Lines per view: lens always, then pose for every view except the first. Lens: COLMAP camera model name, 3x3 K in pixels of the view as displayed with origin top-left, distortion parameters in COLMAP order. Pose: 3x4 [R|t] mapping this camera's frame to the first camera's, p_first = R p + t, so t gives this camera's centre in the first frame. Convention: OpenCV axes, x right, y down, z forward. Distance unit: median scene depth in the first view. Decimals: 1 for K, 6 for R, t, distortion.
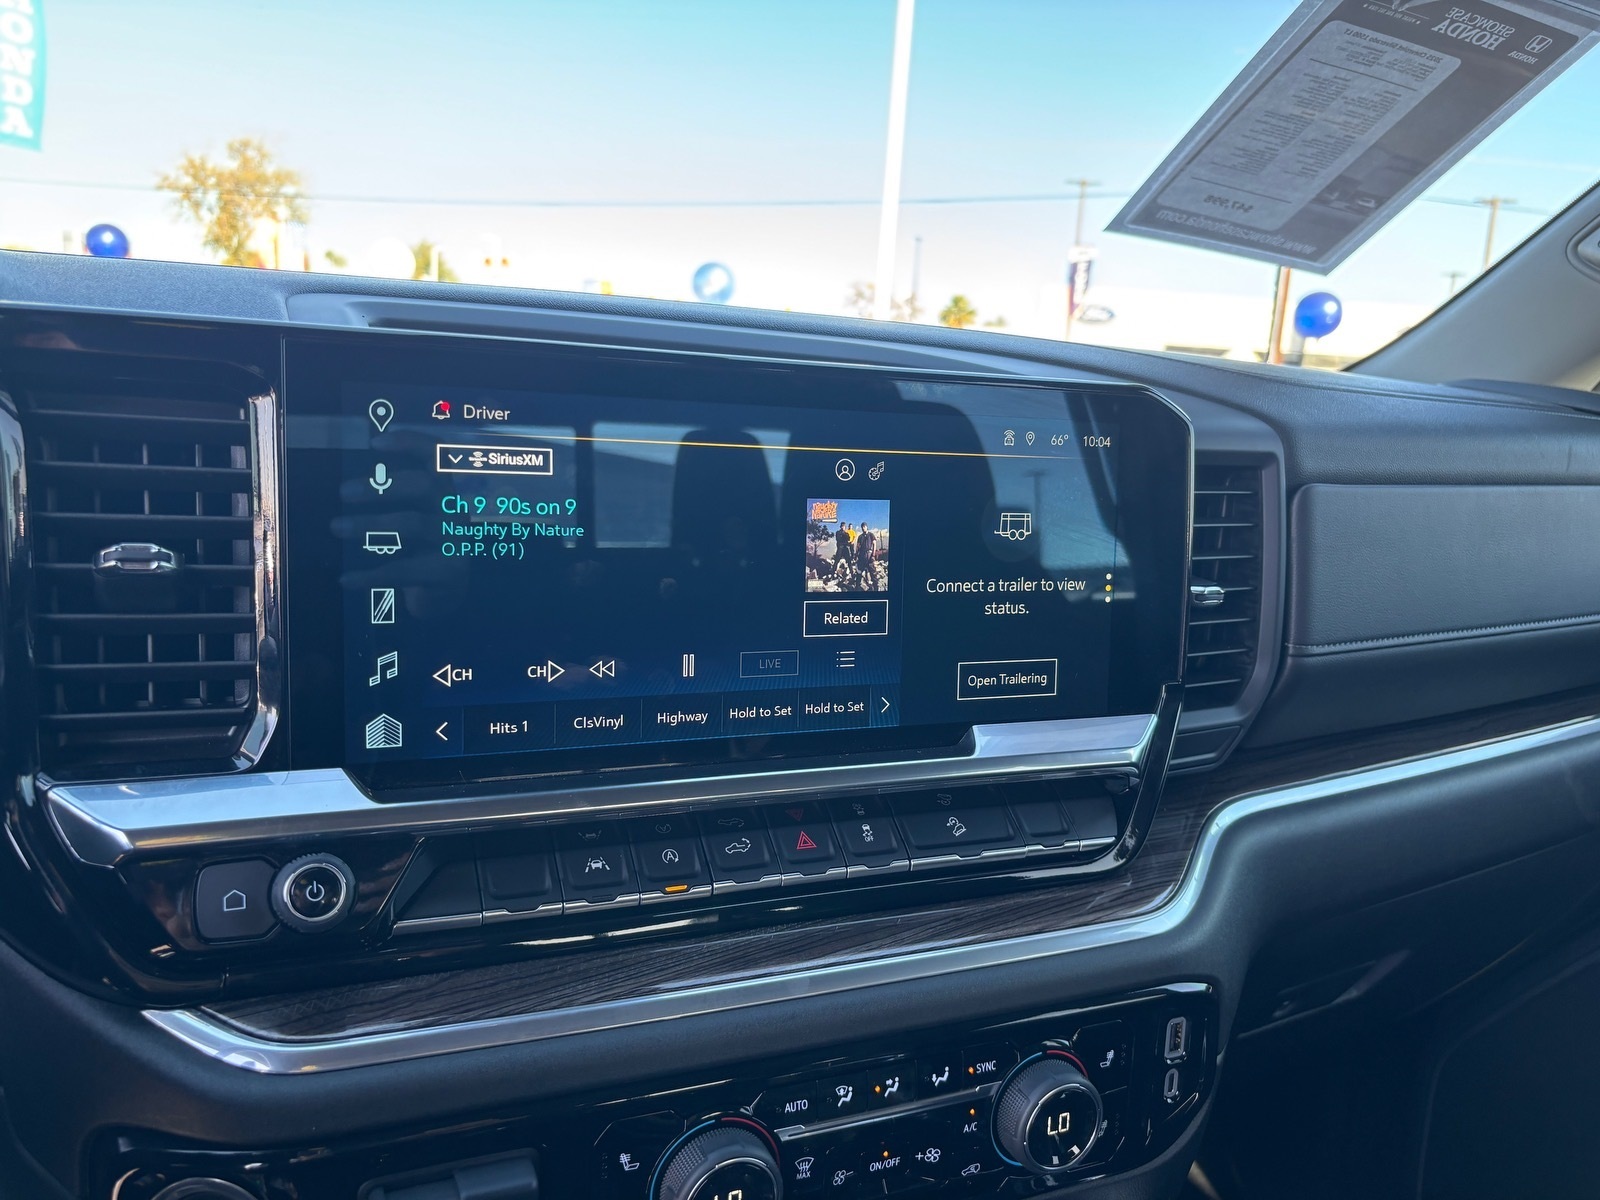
lens RADIAL K [[1215.0, 0, 810.7], [0, 1215.0, 615.7], [0, 0, 1]] dist [0.022379, -0.032072]
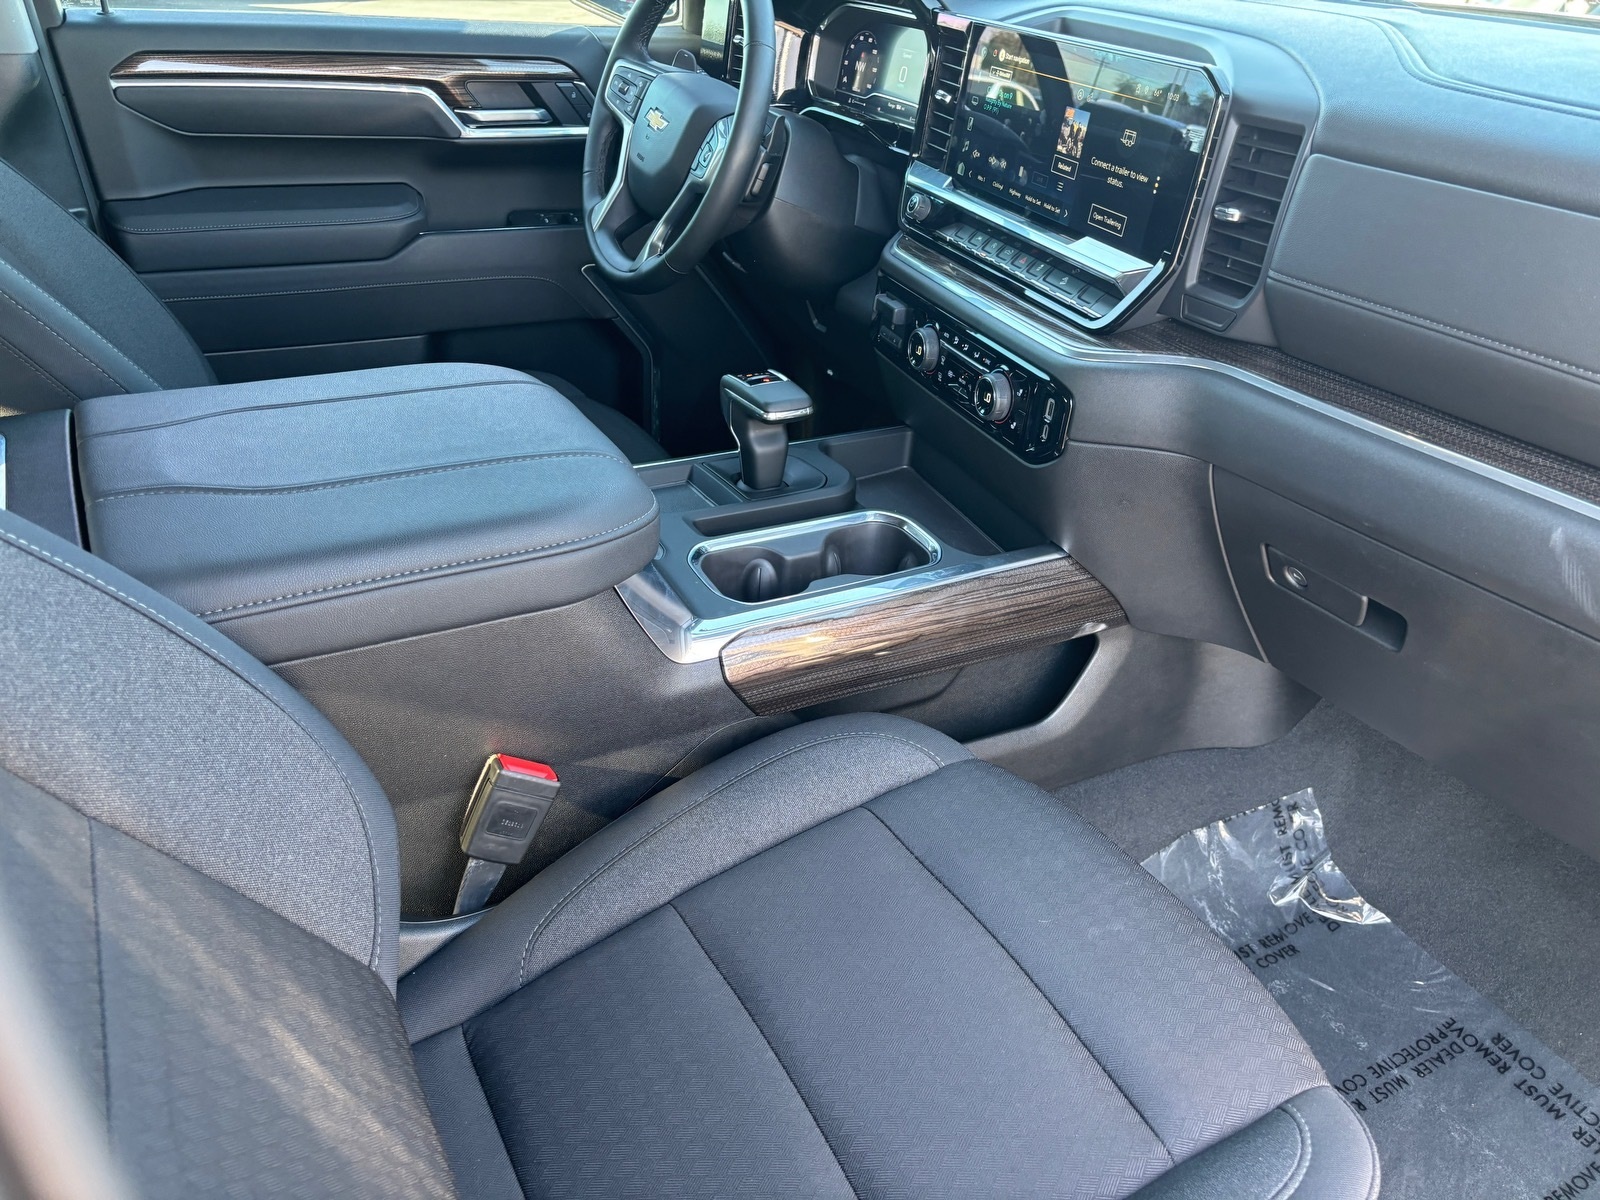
lens RADIAL K [[1215.0, 0, 815.0], [0, 1215.0, 610.7], [0, 0, 1]] dist [0.022379, -0.032072]
pose [[-0.034593, 0.449453, -0.892634, 2.487066], [-0.233310, 0.864857, 0.444509, -0.186702], [0.971787, 0.223637, 0.074944, 0.601146]]
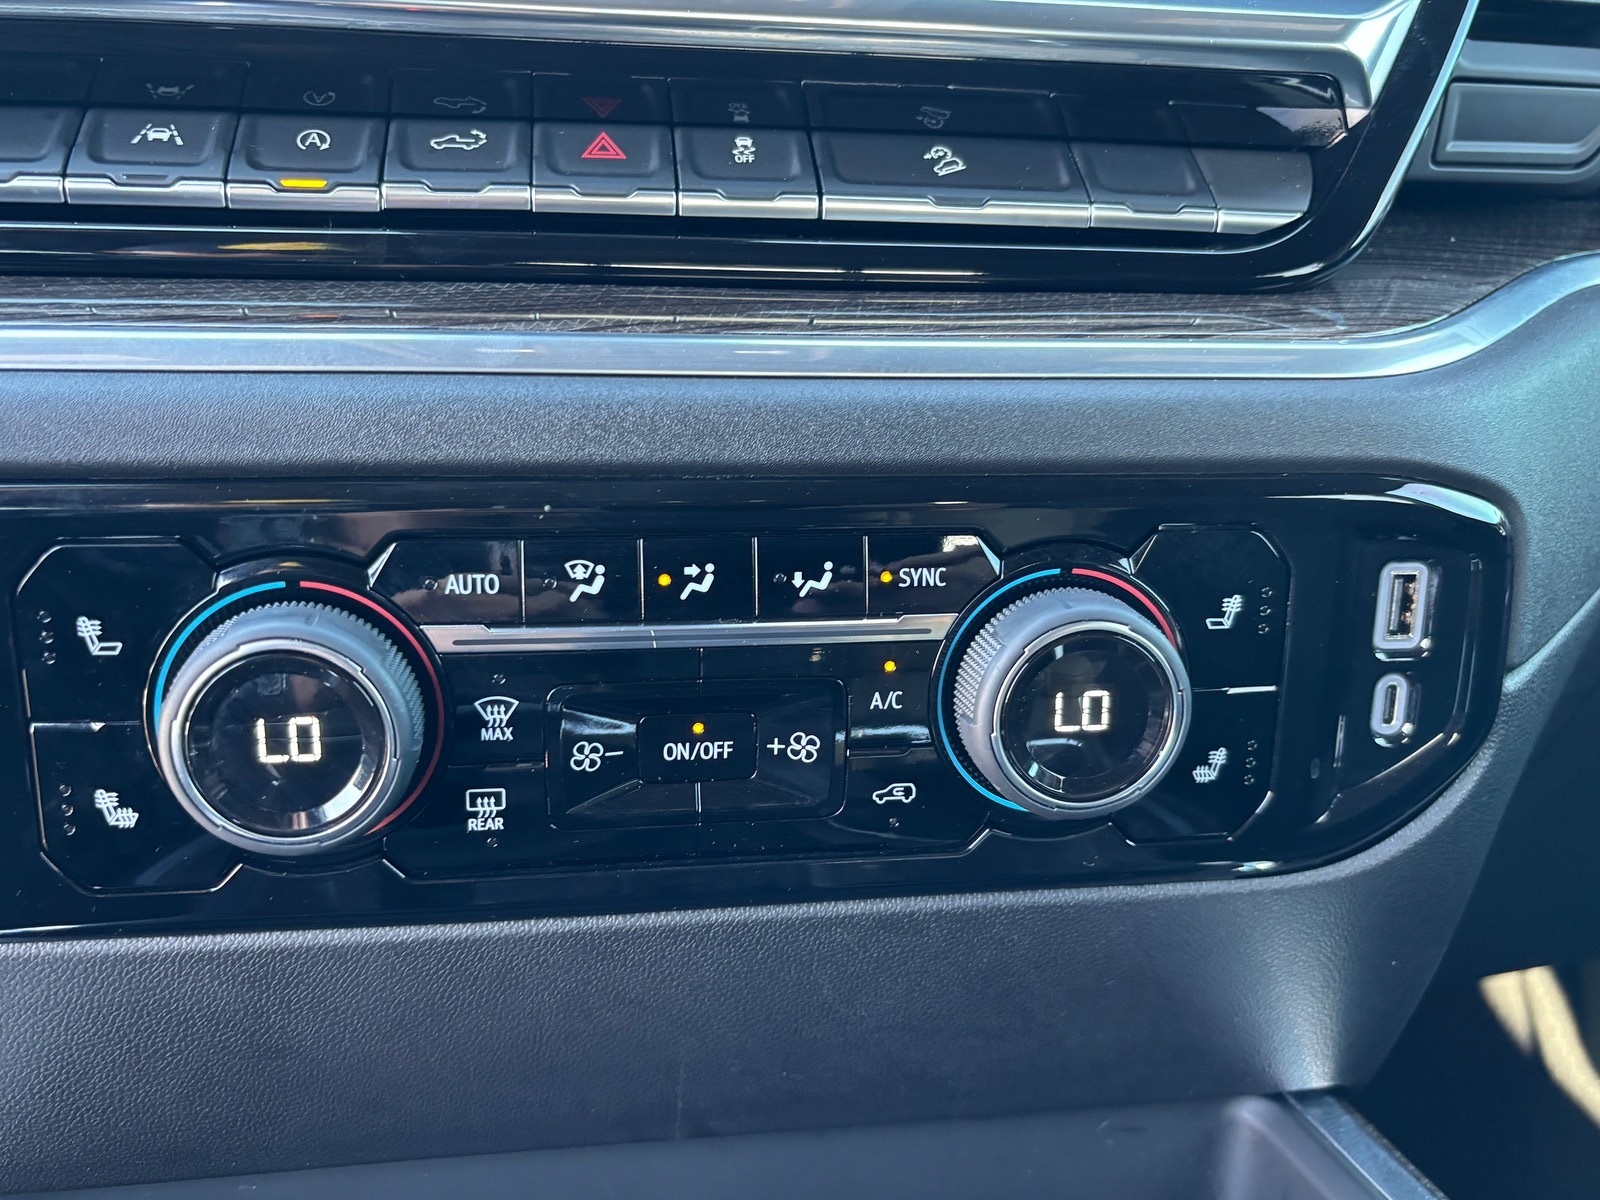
lens RADIAL K [[1408.6, 0, 812.0], [0, 1408.6, 599.0], [0, 0, 1]] dist [0.021911, -0.002568]
pose [[0.964894, 0.032469, -0.260626, 0.244553], [-0.013938, 0.997261, 0.072639, 0.338458], [0.262271, -0.066456, 0.962703, 0.458543]]
